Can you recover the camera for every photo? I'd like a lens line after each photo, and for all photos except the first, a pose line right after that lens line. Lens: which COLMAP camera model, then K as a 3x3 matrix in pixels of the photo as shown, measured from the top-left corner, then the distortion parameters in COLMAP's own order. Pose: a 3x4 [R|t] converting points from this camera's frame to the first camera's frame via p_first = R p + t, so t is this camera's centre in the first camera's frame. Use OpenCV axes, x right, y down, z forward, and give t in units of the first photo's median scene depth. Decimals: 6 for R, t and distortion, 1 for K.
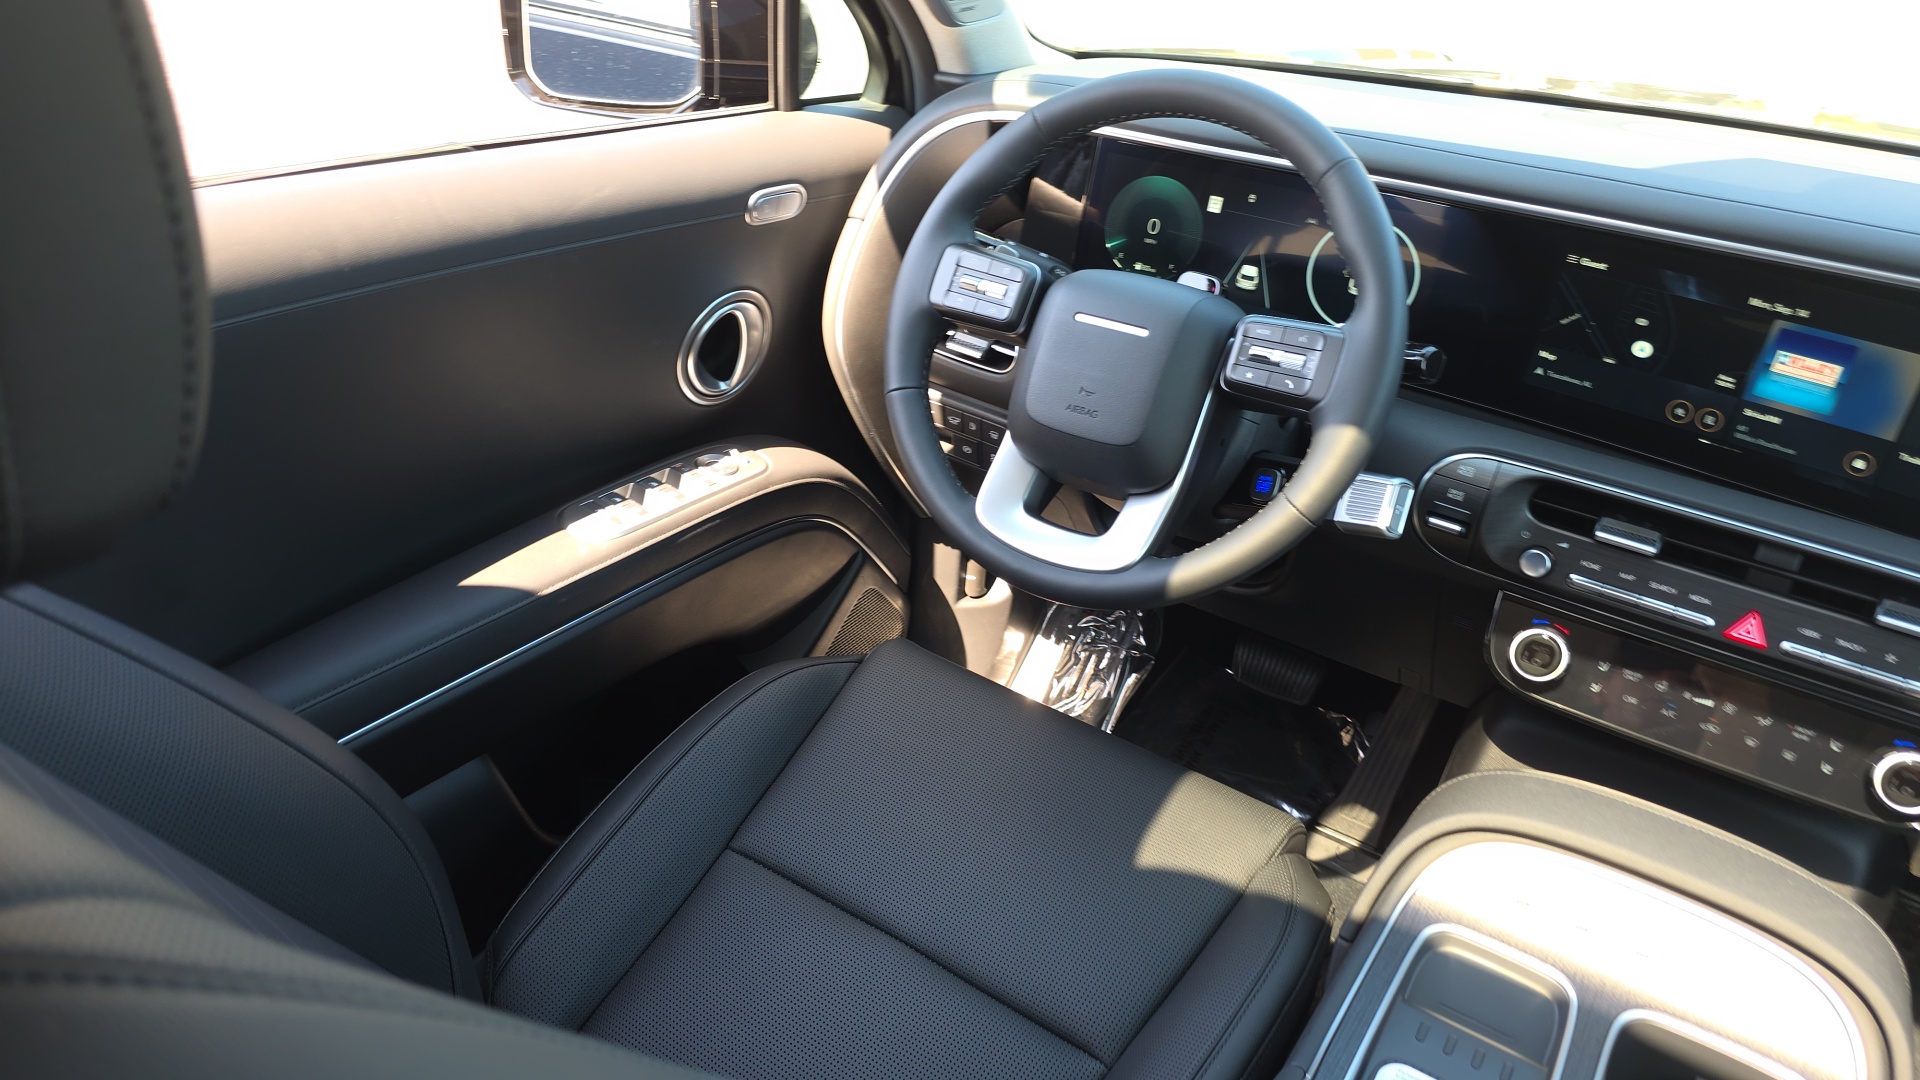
lens RADIAL K [[1308.7, 0, 942.3], [0, 1308.7, 553.4], [0, 0, 1]] dist [0.031955, -0.040928]
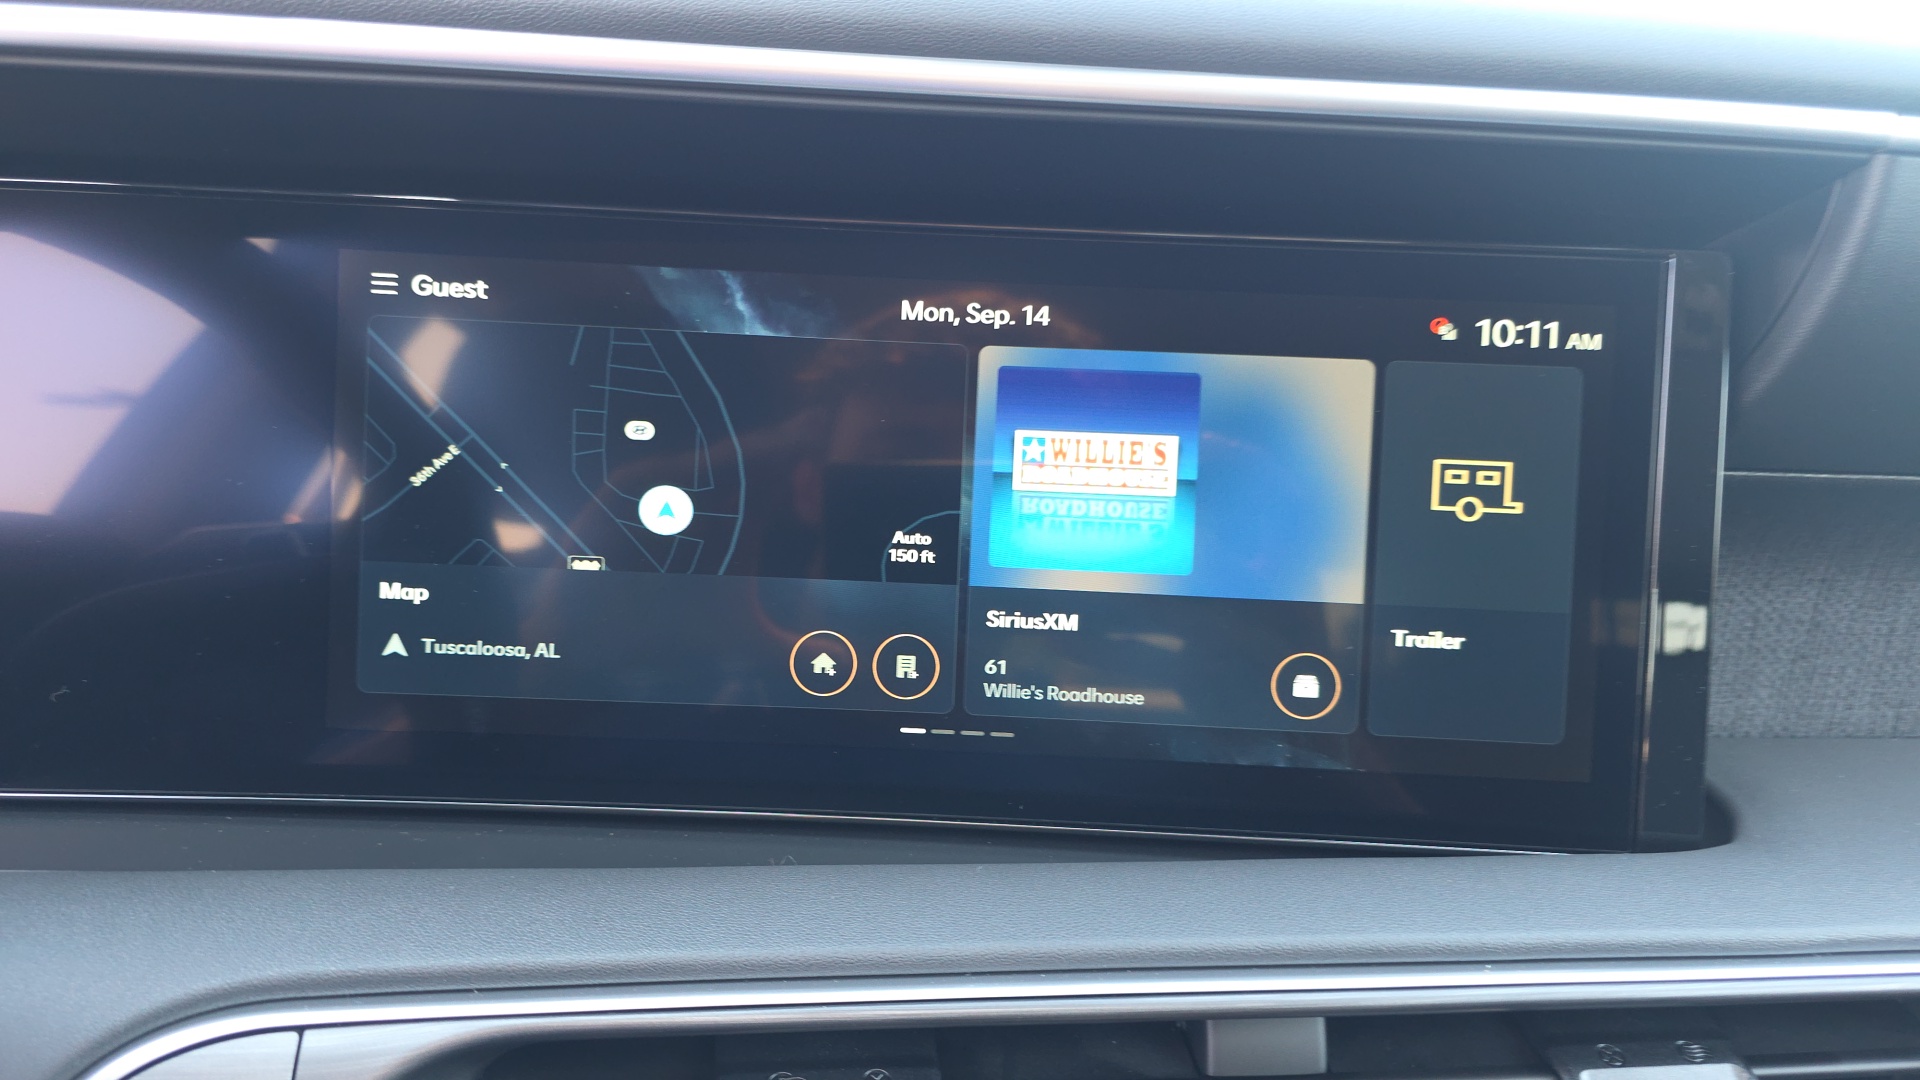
lens RADIAL K [[1376.9, 0, 875.5], [0, 1376.9, 504.7], [0, 0, 1]] dist [0.075892, -0.116269]
pose [[0.751955, -0.166730, 0.637781, 0.359918], [0.327082, 0.934361, -0.141373, -0.092841], [-0.572346, 0.314913, 0.757132, 0.725748]]
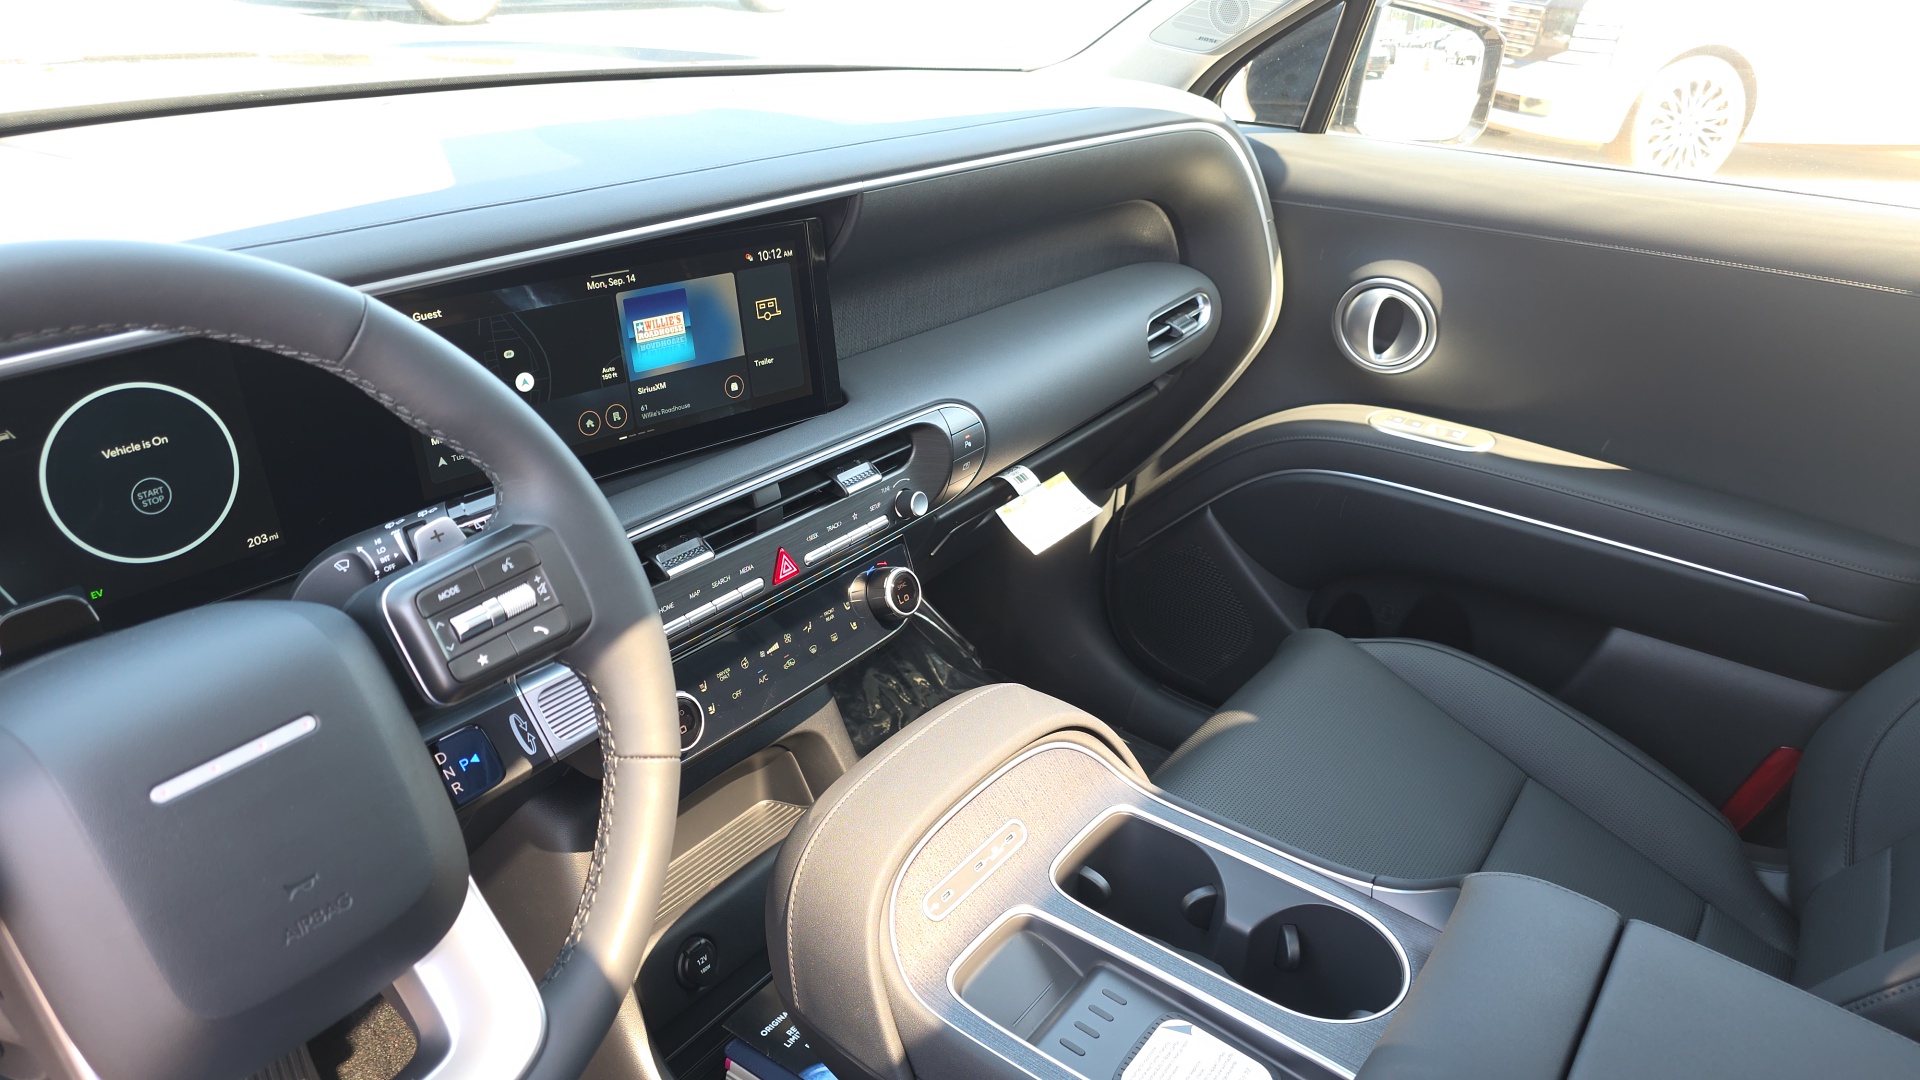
lens RADIAL K [[1282.7, 0, 957.3], [0, 1282.7, 547.5], [0, 0, 1]] dist [0.057937, -0.061548]
pose [[0.037366, -0.504868, 0.862388, -0.228999], [0.442096, 0.782295, 0.438824, -0.318827], [-0.896189, 0.364861, 0.252431, 0.593880]]
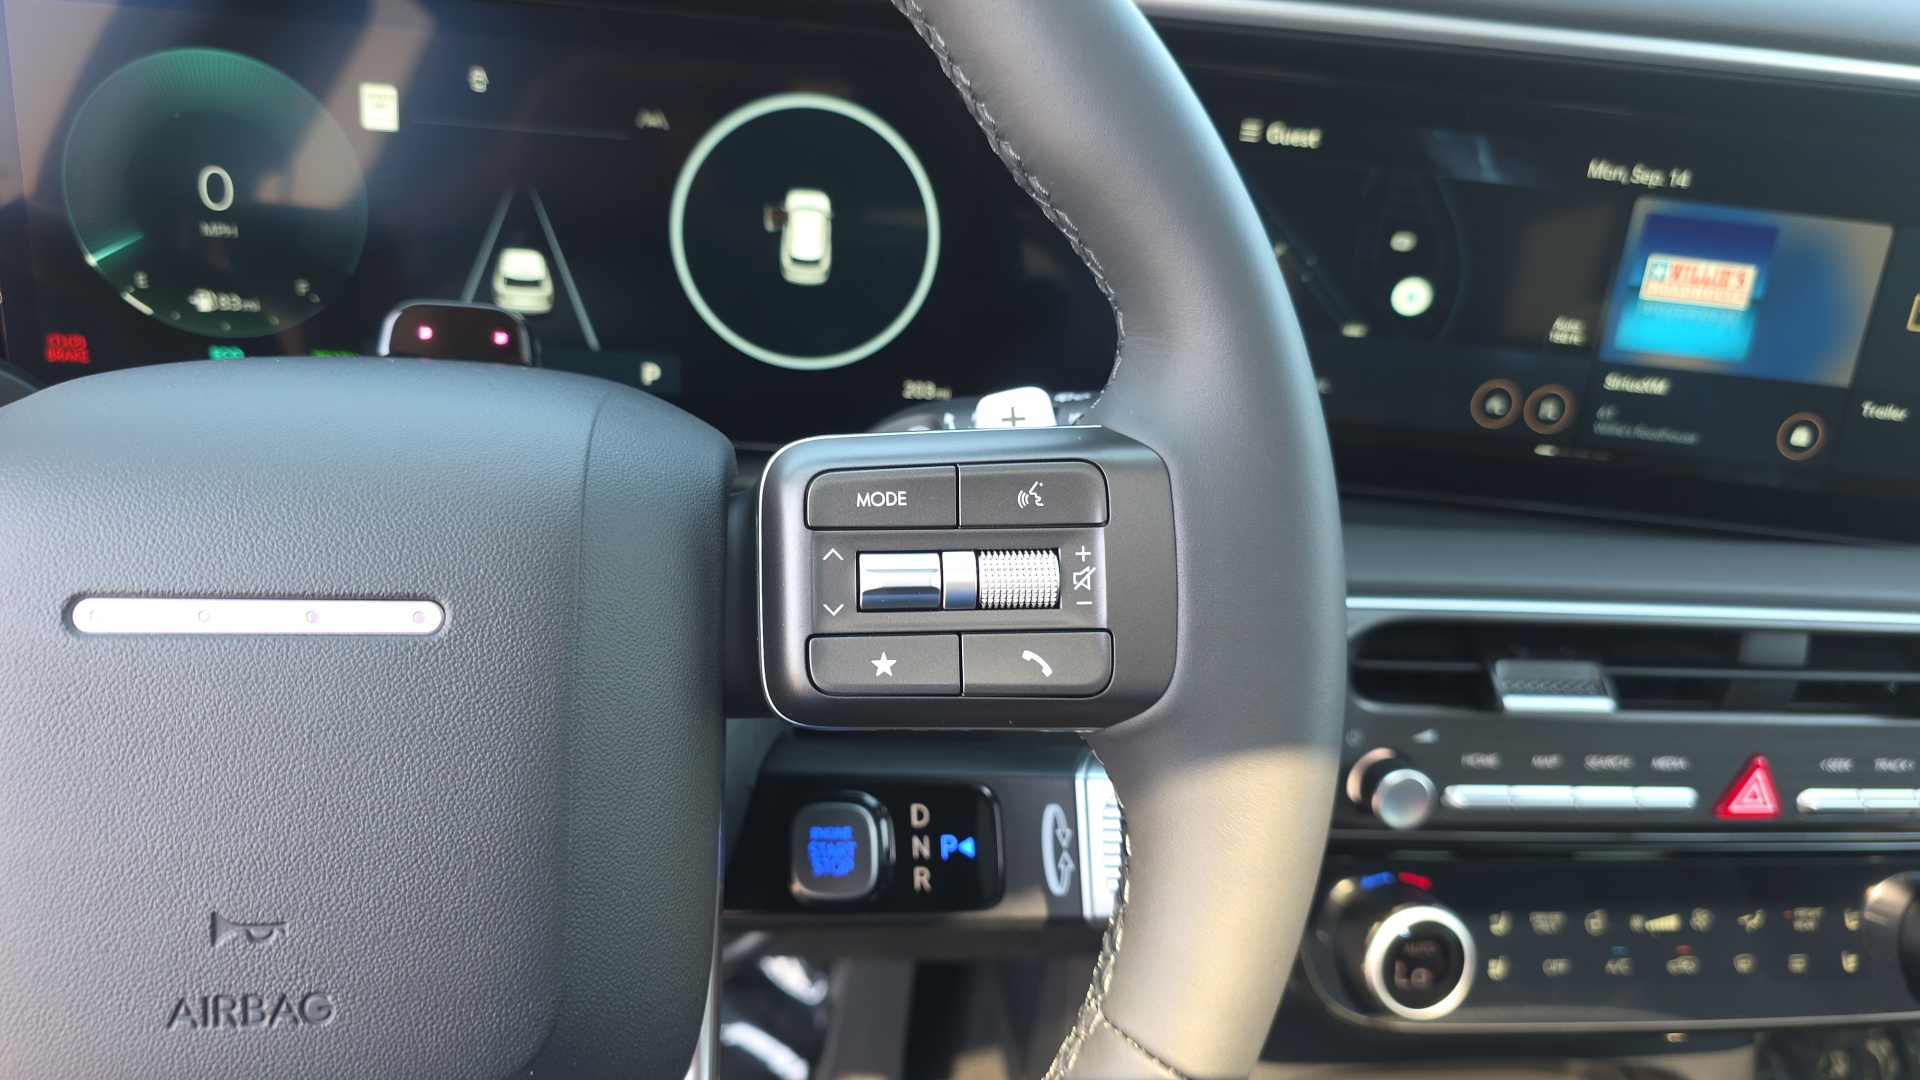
lens RADIAL K [[1352.7, 0, 960.0], [0, 1352.7, 540.0], [0, 0, 1]] dist [0.009583, -0.035358]
pose [[0.757148, -0.285863, 0.587375, 0.085398], [0.271869, 0.955490, 0.114567, -0.175539], [-0.593981, 0.072945, 0.801165, 0.717833]]
